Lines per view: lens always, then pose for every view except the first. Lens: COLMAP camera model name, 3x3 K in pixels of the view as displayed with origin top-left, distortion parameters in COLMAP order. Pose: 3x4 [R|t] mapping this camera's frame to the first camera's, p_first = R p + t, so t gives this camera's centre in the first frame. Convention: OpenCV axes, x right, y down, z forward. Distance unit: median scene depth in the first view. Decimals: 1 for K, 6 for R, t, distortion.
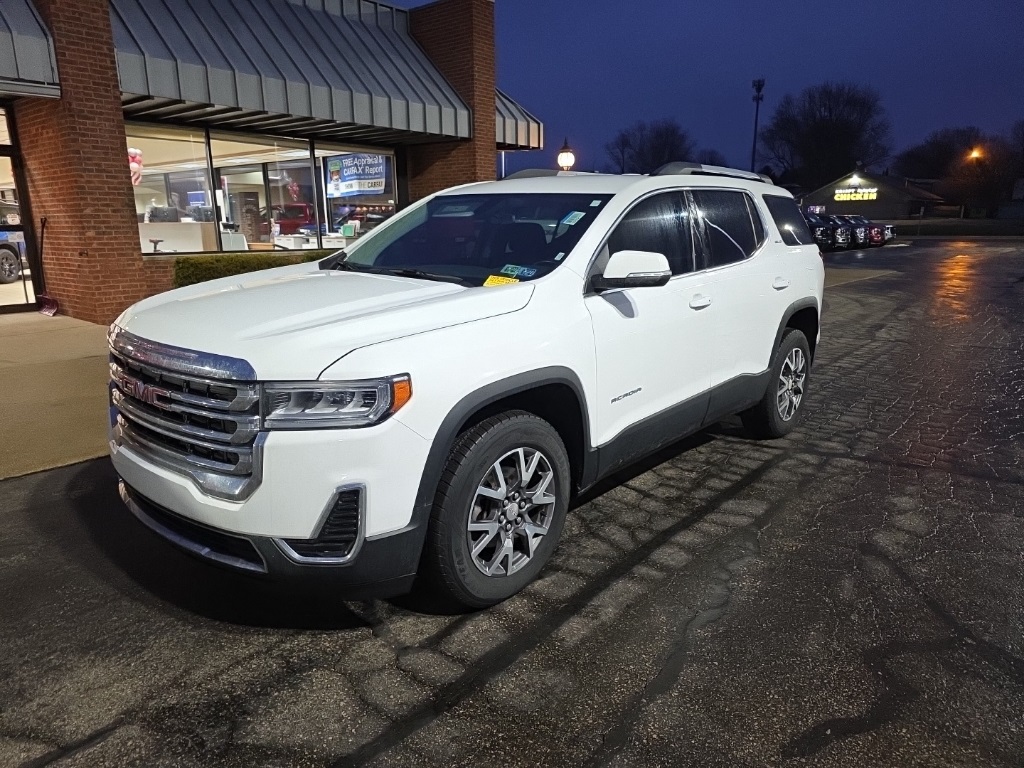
lens RADIAL K [[703.3, 0, 516.9], [0, 703.3, 382.5], [0, 0, 1]] dist [0.047272, -0.038787]
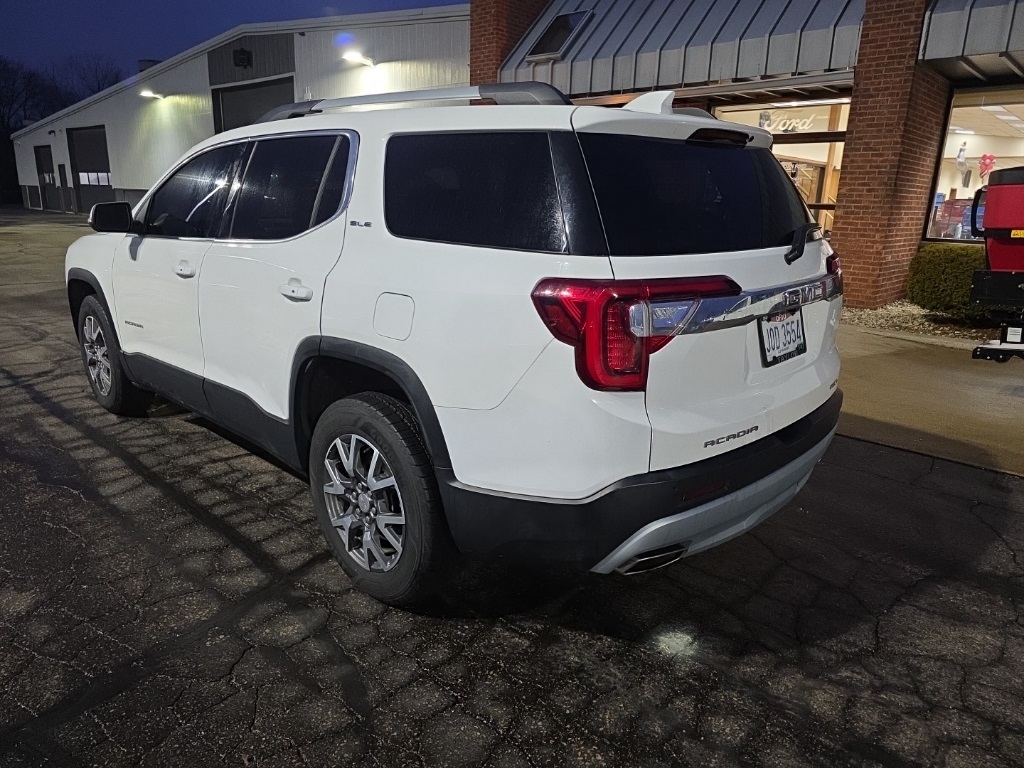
lens RADIAL K [[703.3, 0, 516.9], [0, 703.3, 382.5], [0, 0, 1]] dist [0.047272, -0.038787]
pose [[-0.067992, 0.257950, -0.963763, 0.967146], [-0.248717, 0.931117, 0.266759, -0.277734], [0.966187, 0.257841, 0.000848, 1.229534]]
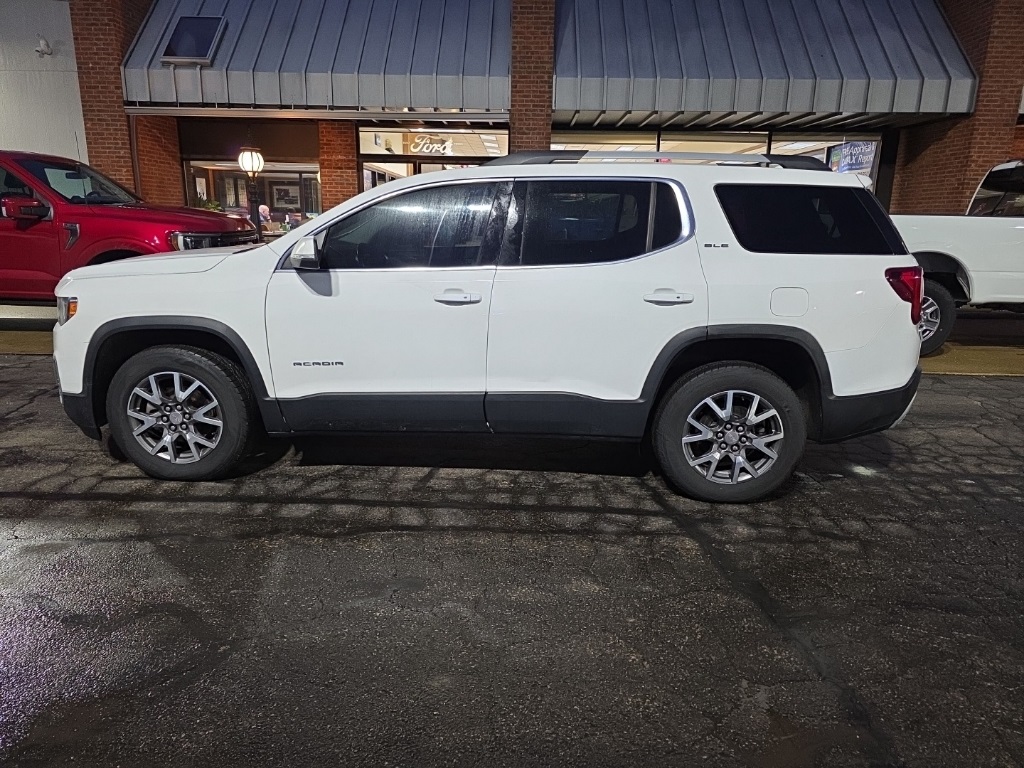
lens RADIAL K [[694.5, 0, 512.0], [0, 694.5, 384.0], [0, 0, 1]] dist [0.057439, -0.042888]
pose [[0.612201, 0.202300, -0.764385, 0.902837], [-0.193890, 0.975610, 0.102914, -0.094821], [0.766561, 0.085203, 0.636494, 0.392313]]
